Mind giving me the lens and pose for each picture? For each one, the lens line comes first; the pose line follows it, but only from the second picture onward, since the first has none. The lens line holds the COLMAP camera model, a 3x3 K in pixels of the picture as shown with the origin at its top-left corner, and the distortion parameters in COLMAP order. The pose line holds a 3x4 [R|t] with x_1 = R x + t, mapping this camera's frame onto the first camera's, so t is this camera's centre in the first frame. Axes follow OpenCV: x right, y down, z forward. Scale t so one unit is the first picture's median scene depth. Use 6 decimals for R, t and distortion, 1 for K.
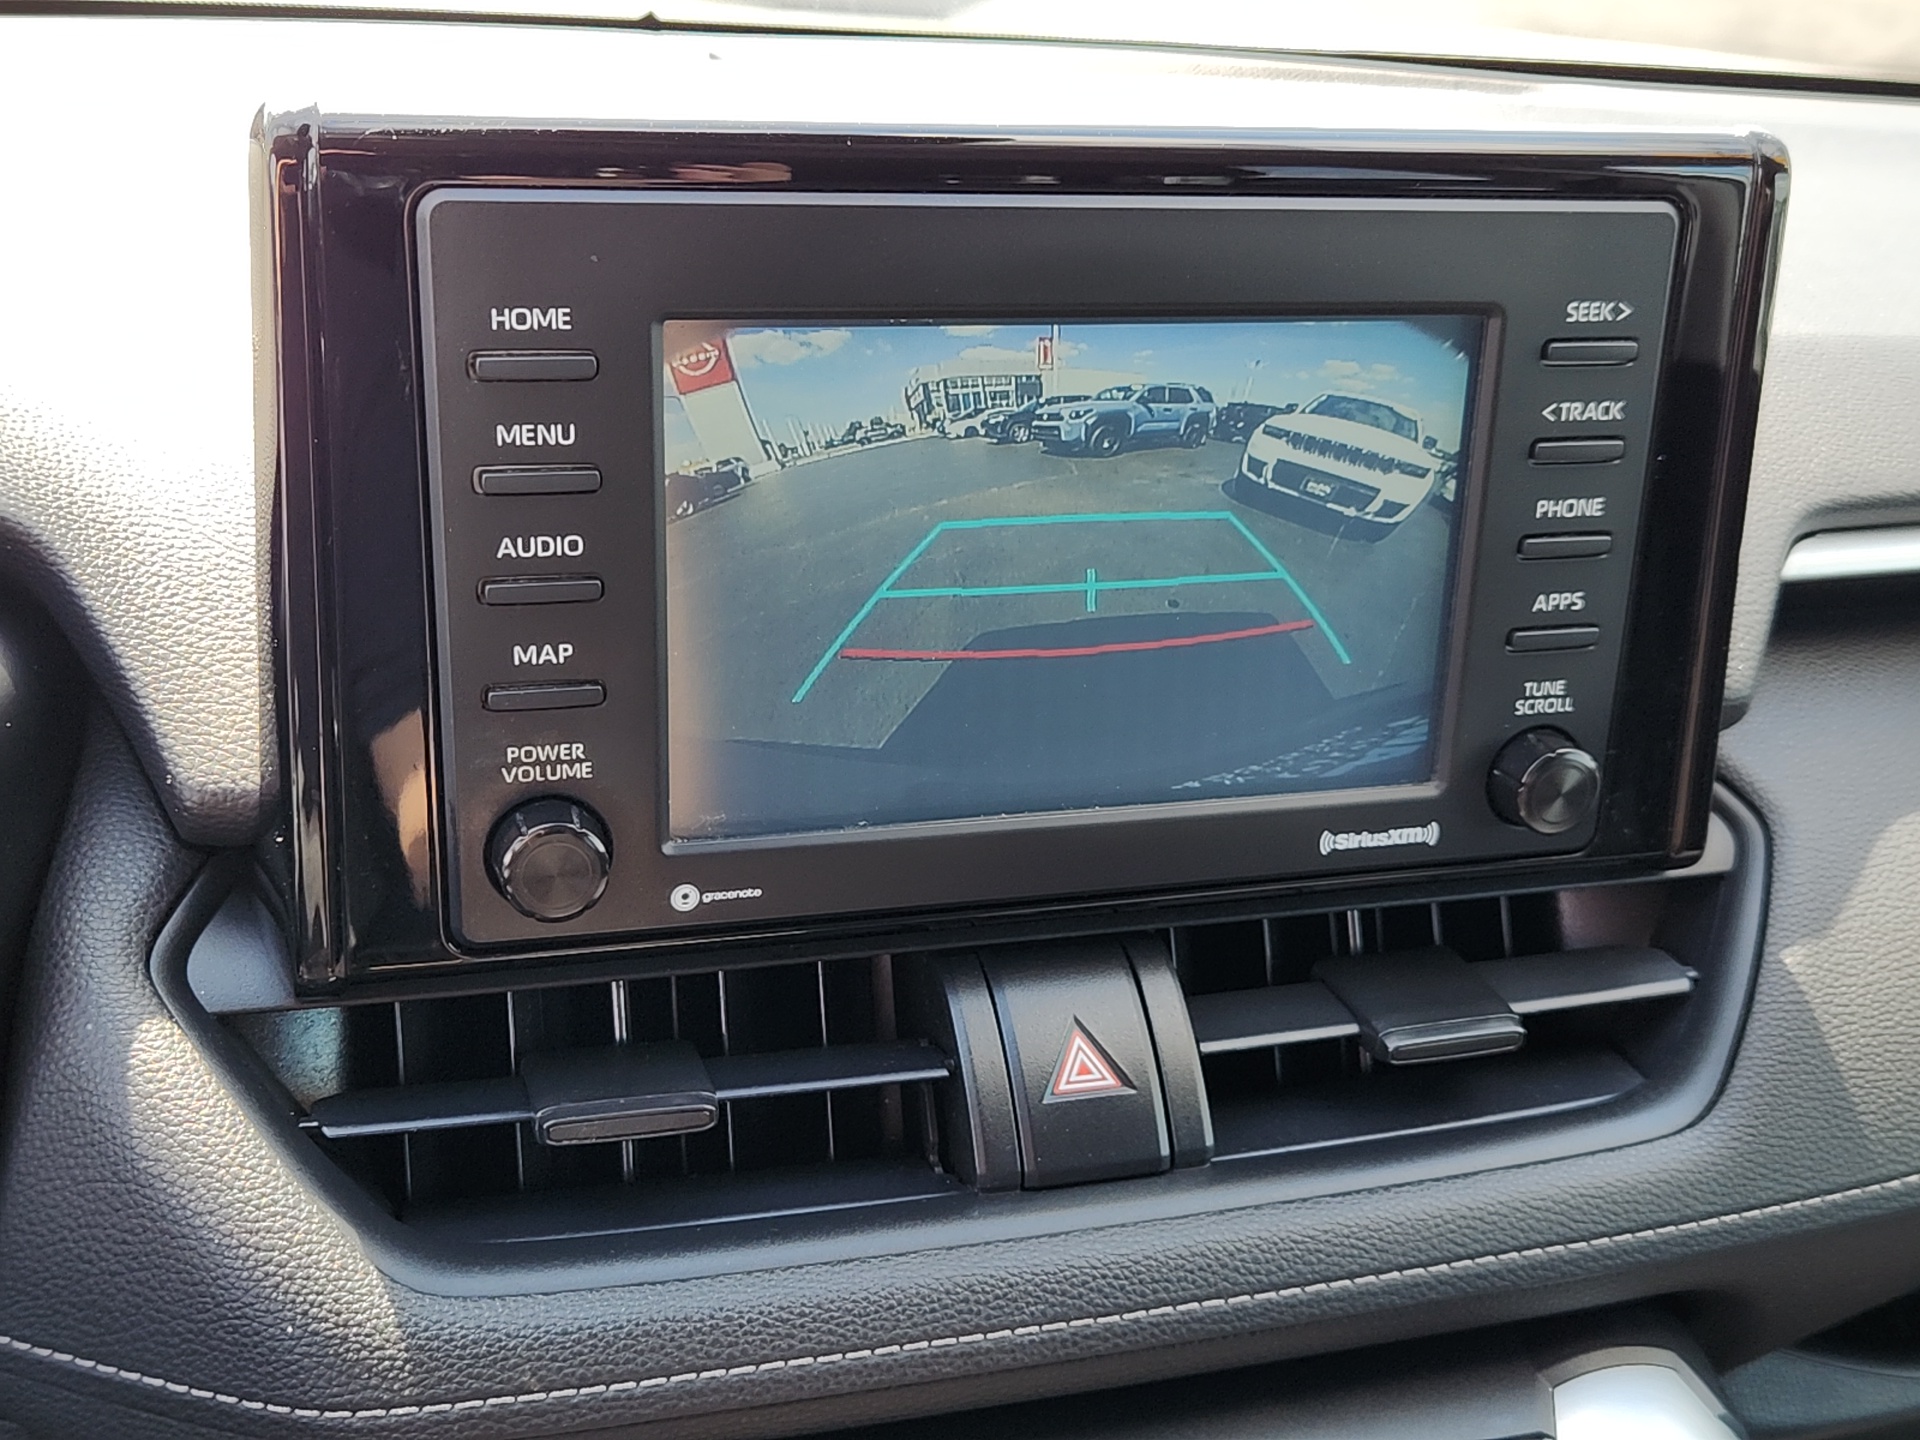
lens RADIAL K [[2235.1, 0, 1000.2], [0, 2235.1, 745.9], [0, 0, 1]] dist [0.070969, -0.139211]
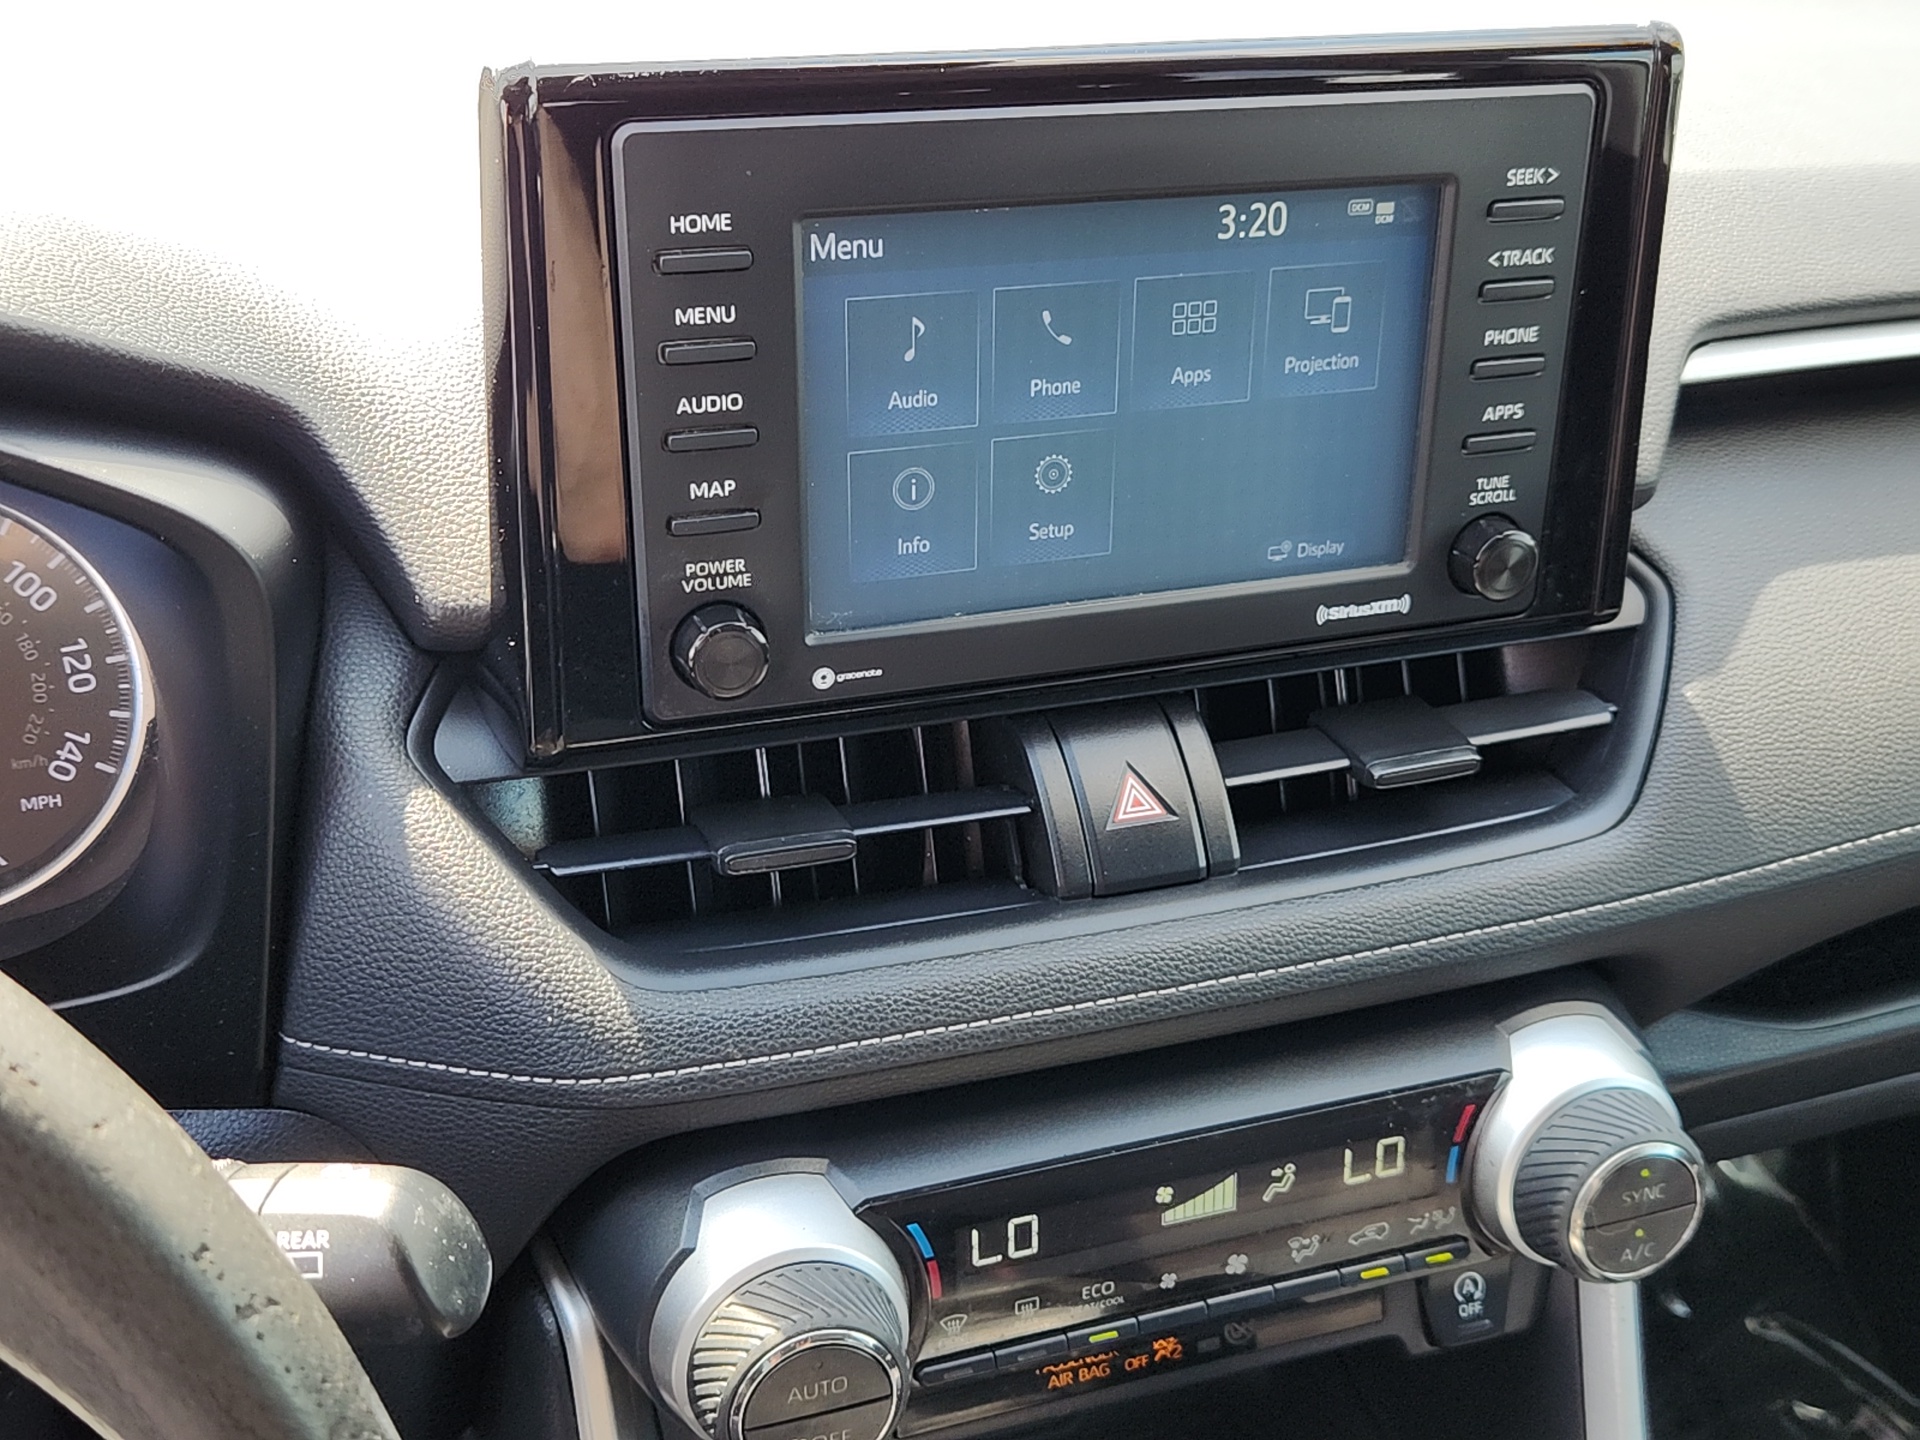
lens RADIAL K [[2235.1, 0, 1000.2], [0, 2235.1, 745.9], [0, 0, 1]] dist [0.070969, -0.139211]
pose [[0.998489, -0.042413, 0.034947, -0.082714], [0.039034, 0.994969, 0.092265, -0.006265], [-0.038685, -0.090761, 0.995121, -0.249062]]
